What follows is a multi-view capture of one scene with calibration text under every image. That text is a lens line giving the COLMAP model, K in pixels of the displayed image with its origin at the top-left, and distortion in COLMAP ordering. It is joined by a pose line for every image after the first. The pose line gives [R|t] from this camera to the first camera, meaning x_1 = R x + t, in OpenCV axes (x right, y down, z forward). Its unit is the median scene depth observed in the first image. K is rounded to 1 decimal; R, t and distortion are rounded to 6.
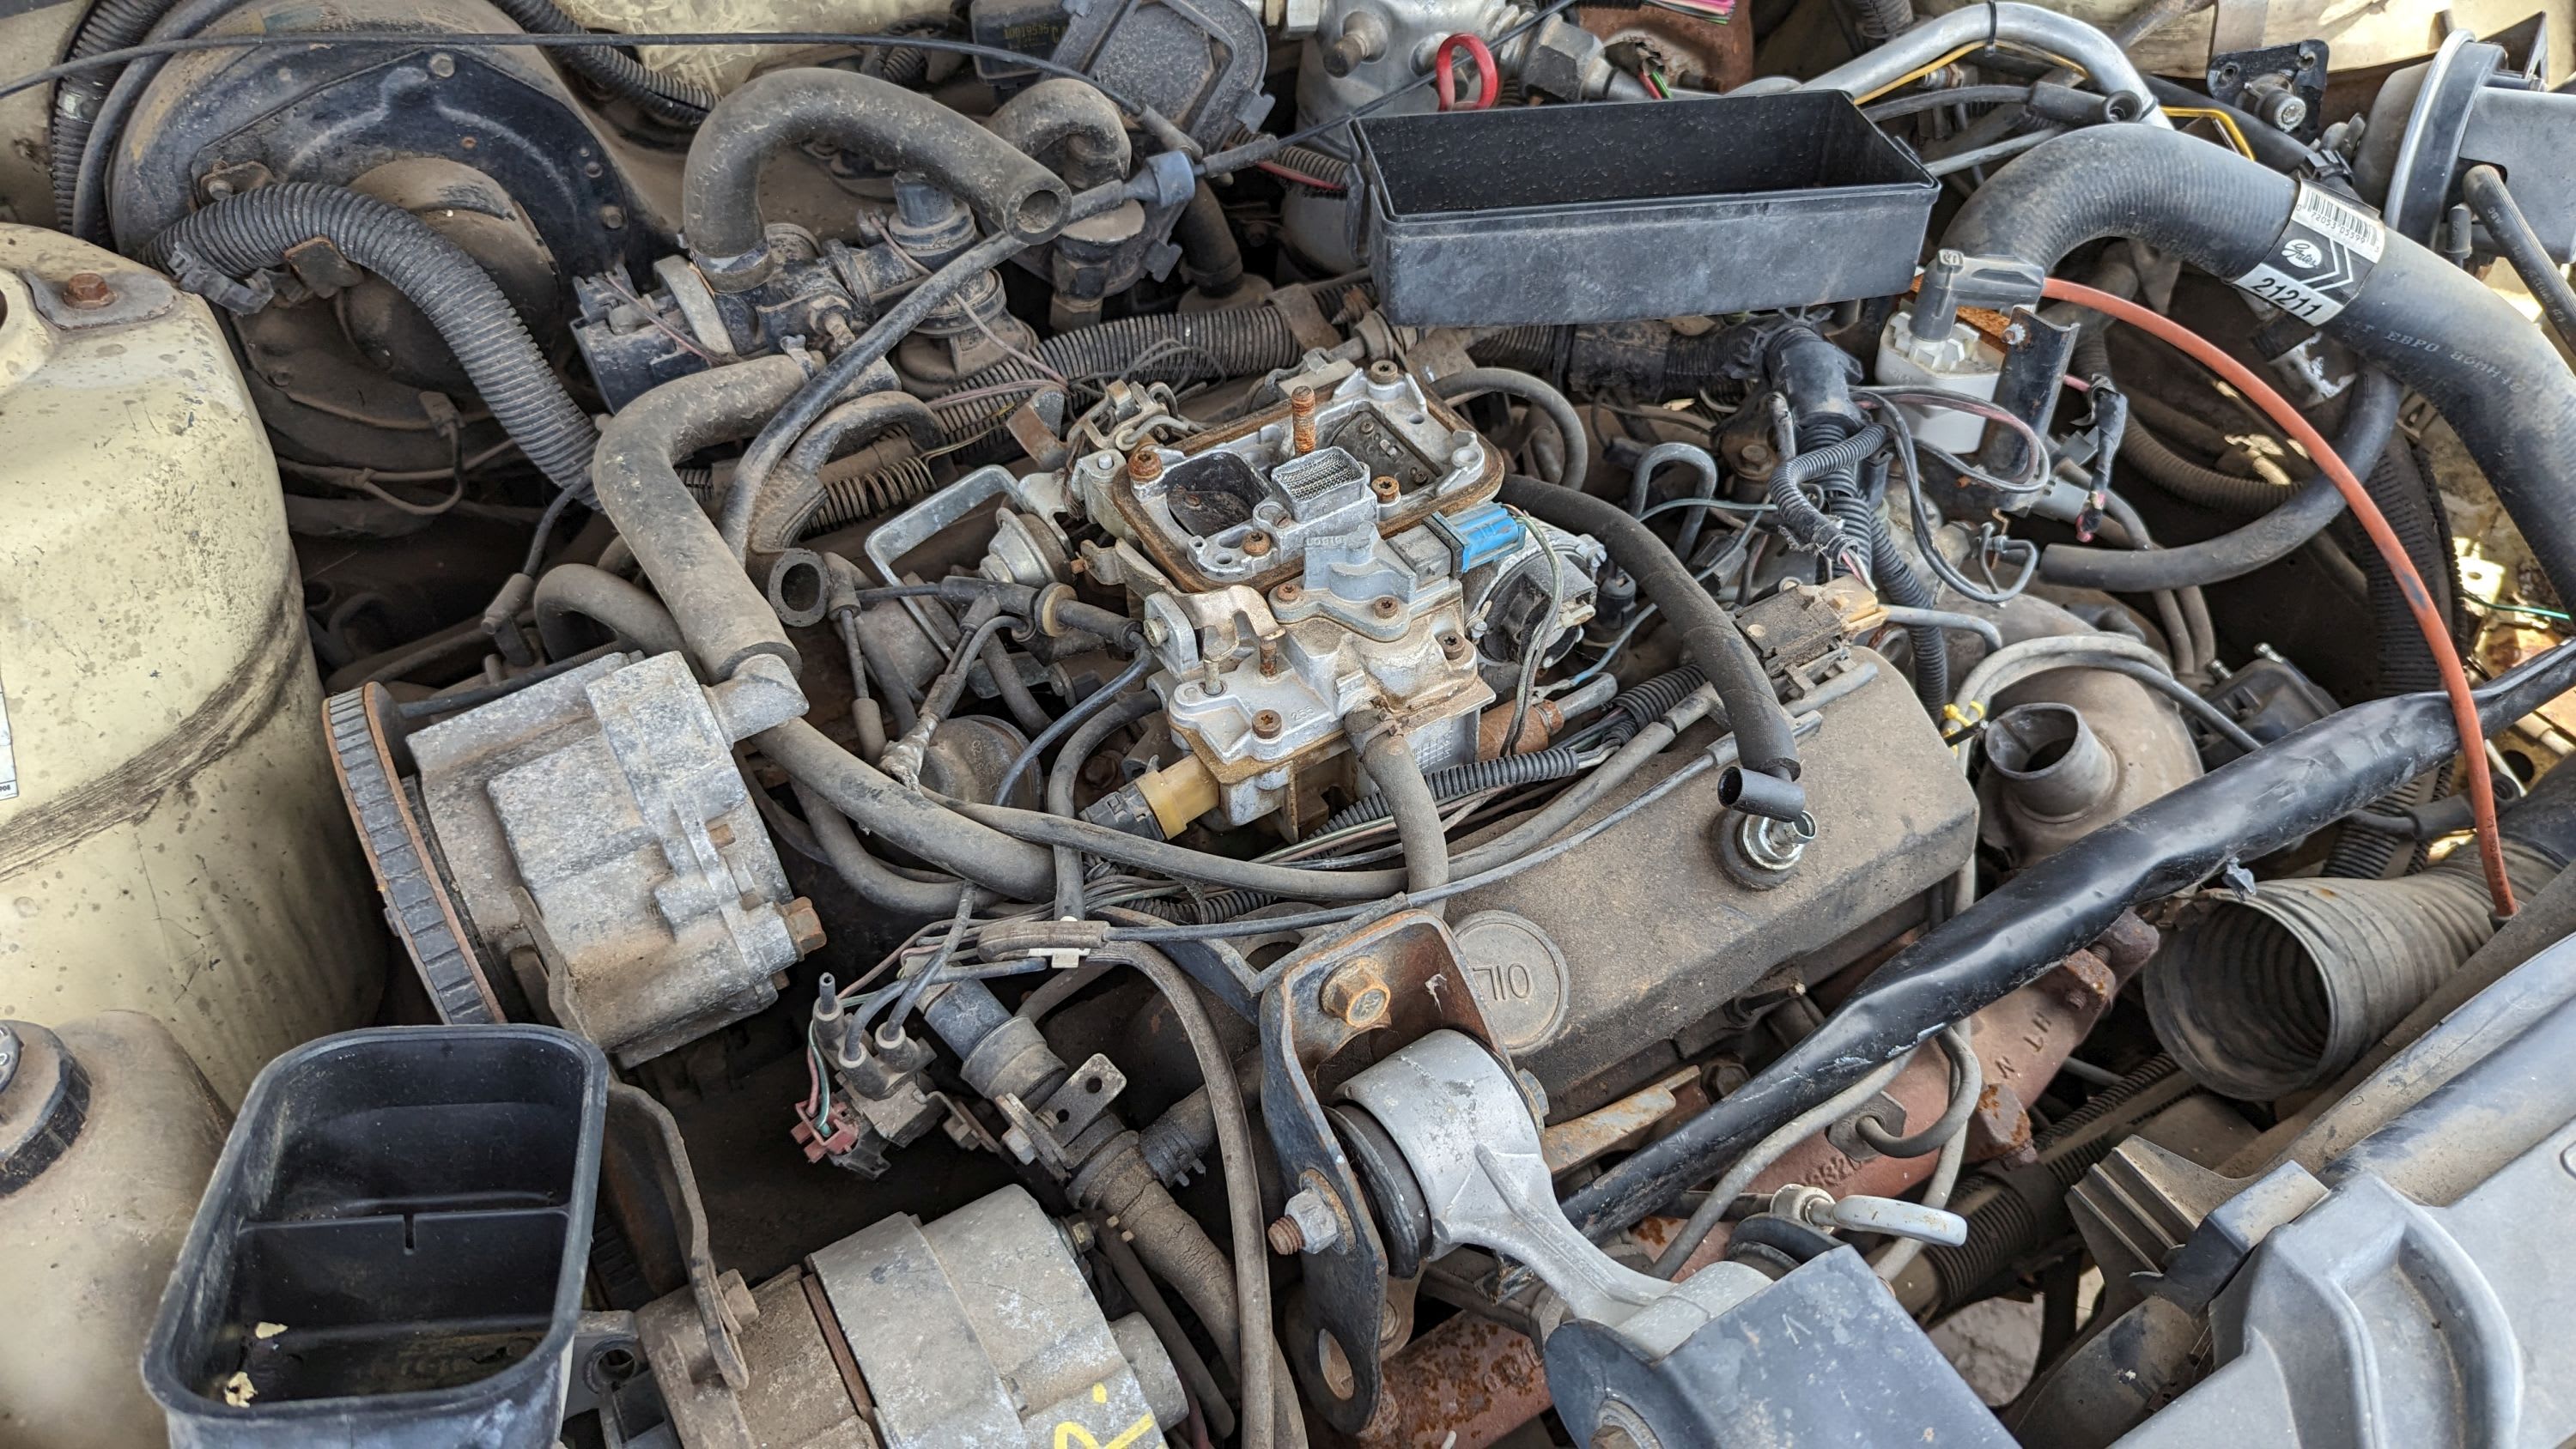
lens RADIAL K [[1967.7, 0, 1298.8], [0, 1967.7, 725.3], [0, 0, 1]] dist [0.078203, -0.086090]
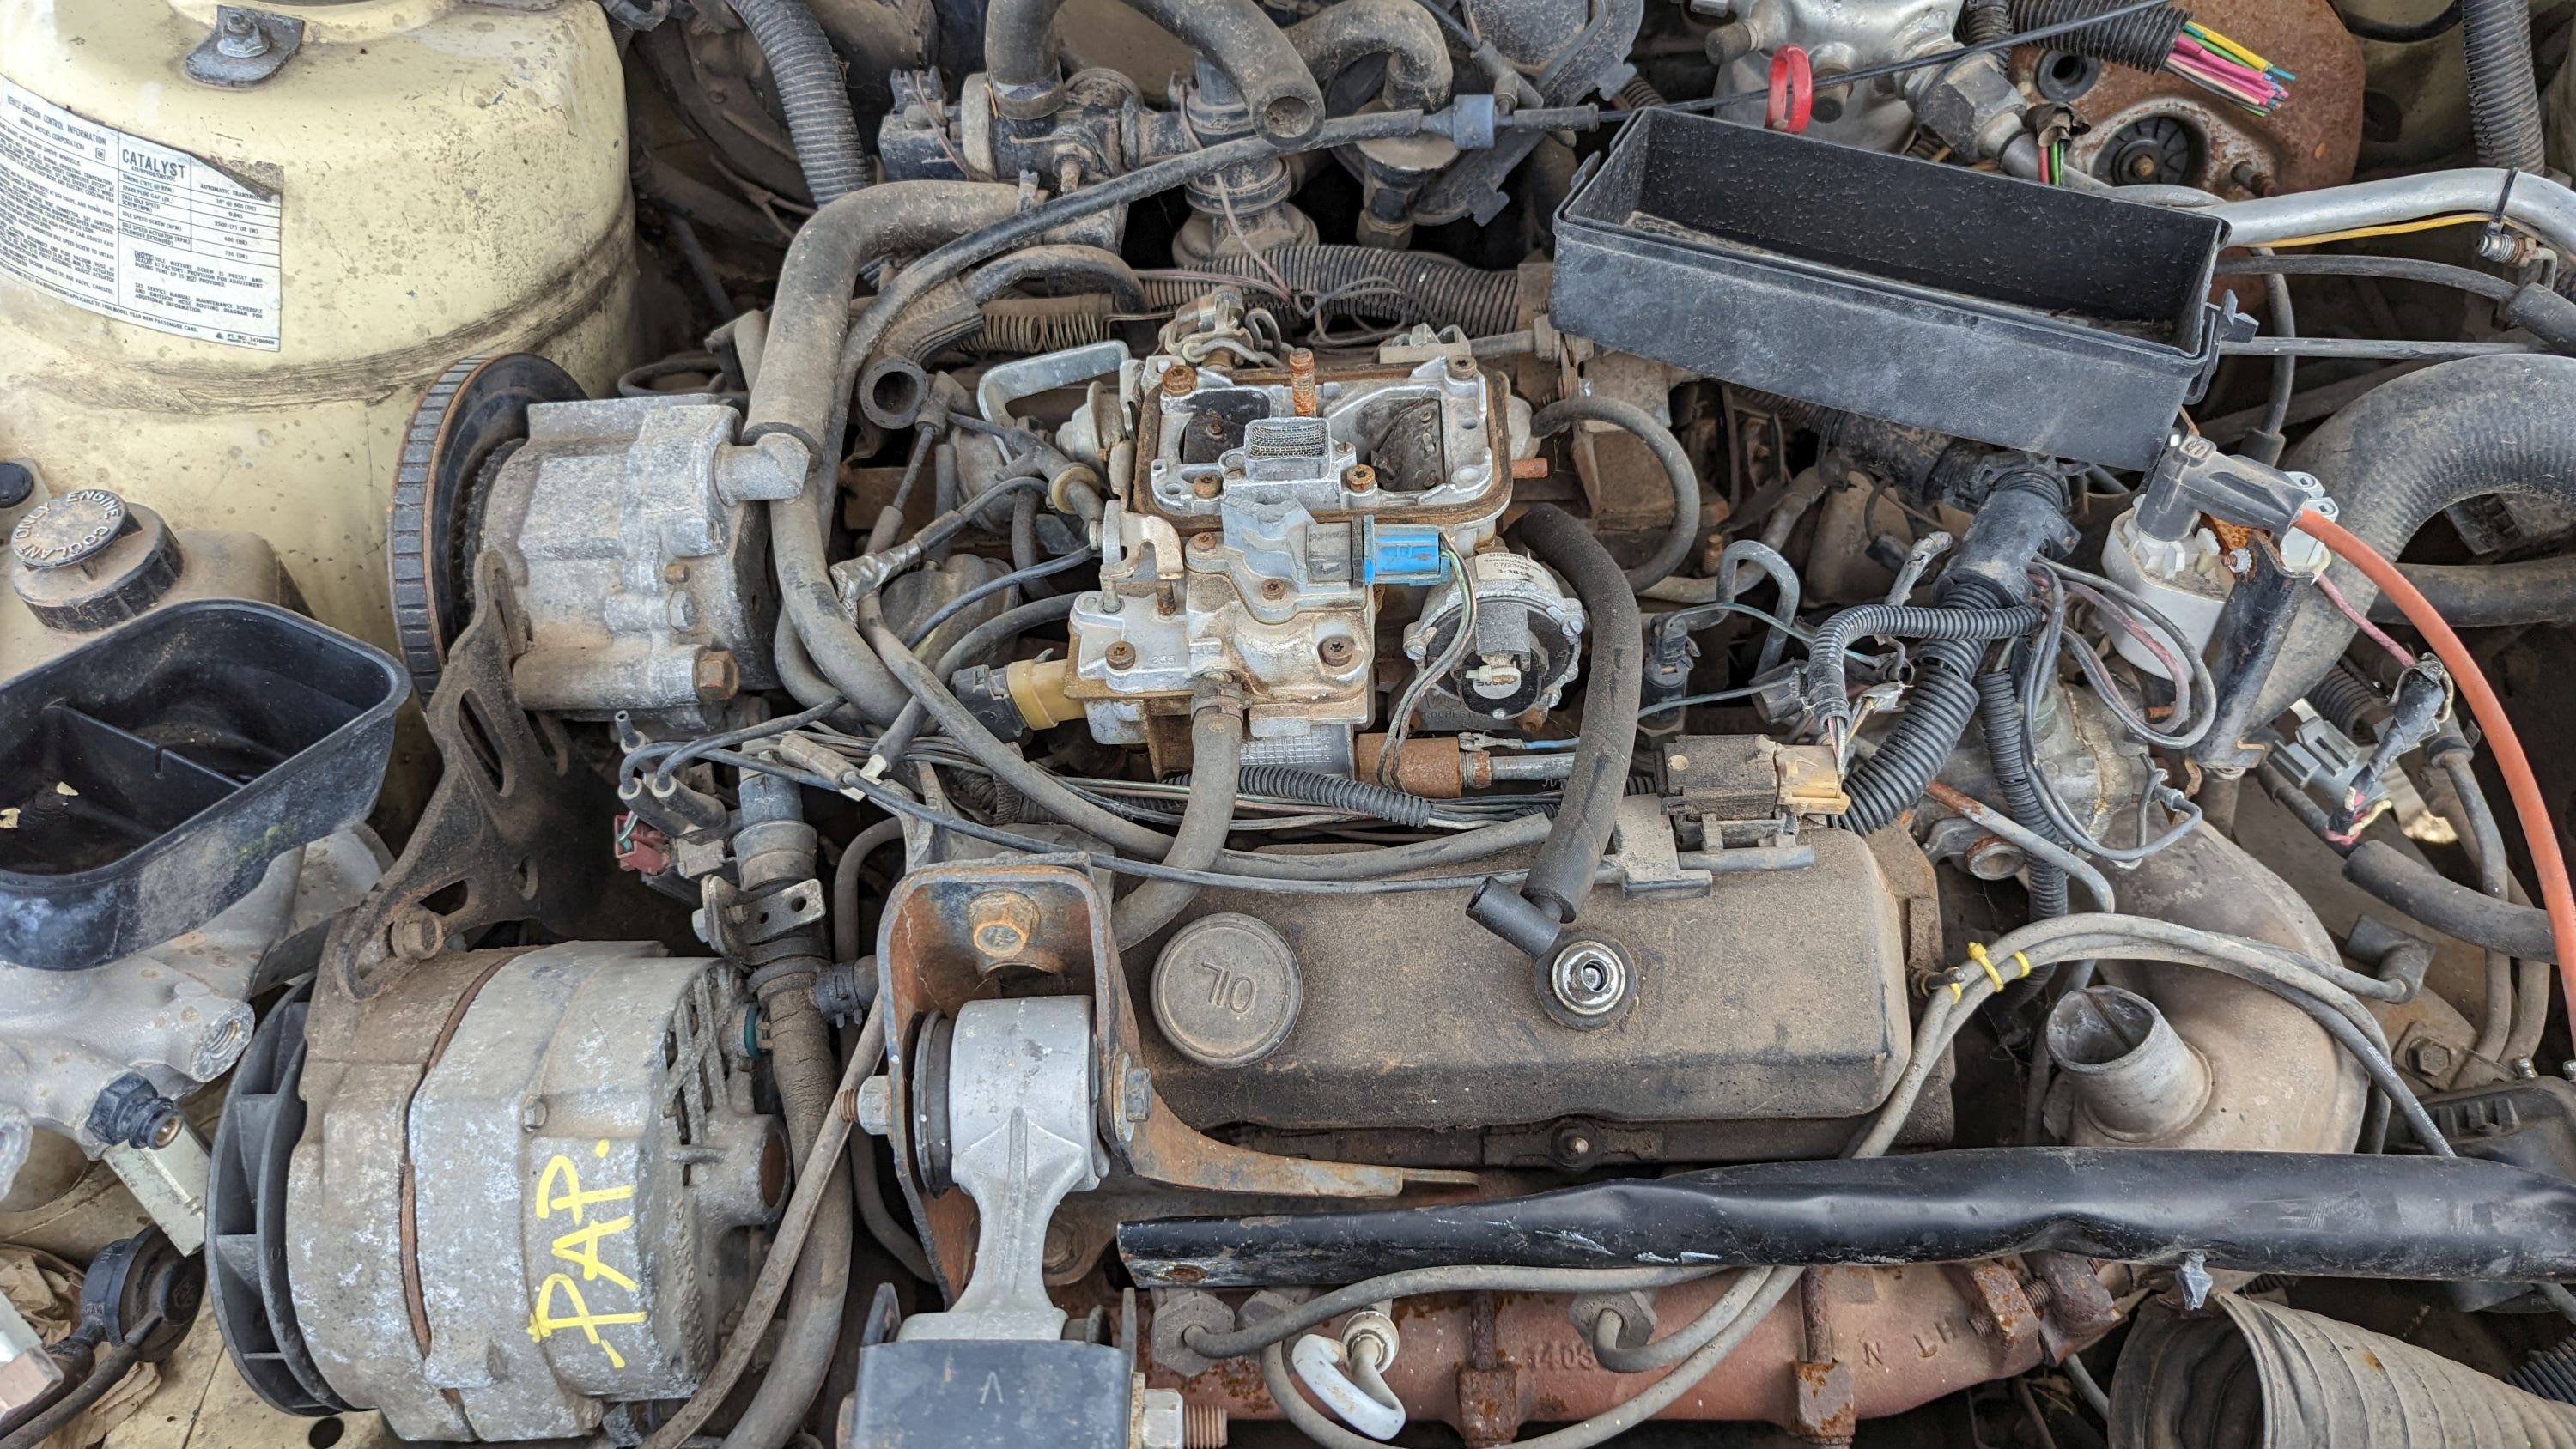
lens RADIAL K [[1967.7, 0, 1298.8], [0, 1967.7, 725.3], [0, 0, 1]] dist [0.078203, -0.086090]
pose [[0.842690, 0.370372, -0.390767, 0.417152], [-0.349932, 0.928360, 0.125279, -0.112061], [0.409172, 0.031170, 0.911925, 0.109842]]
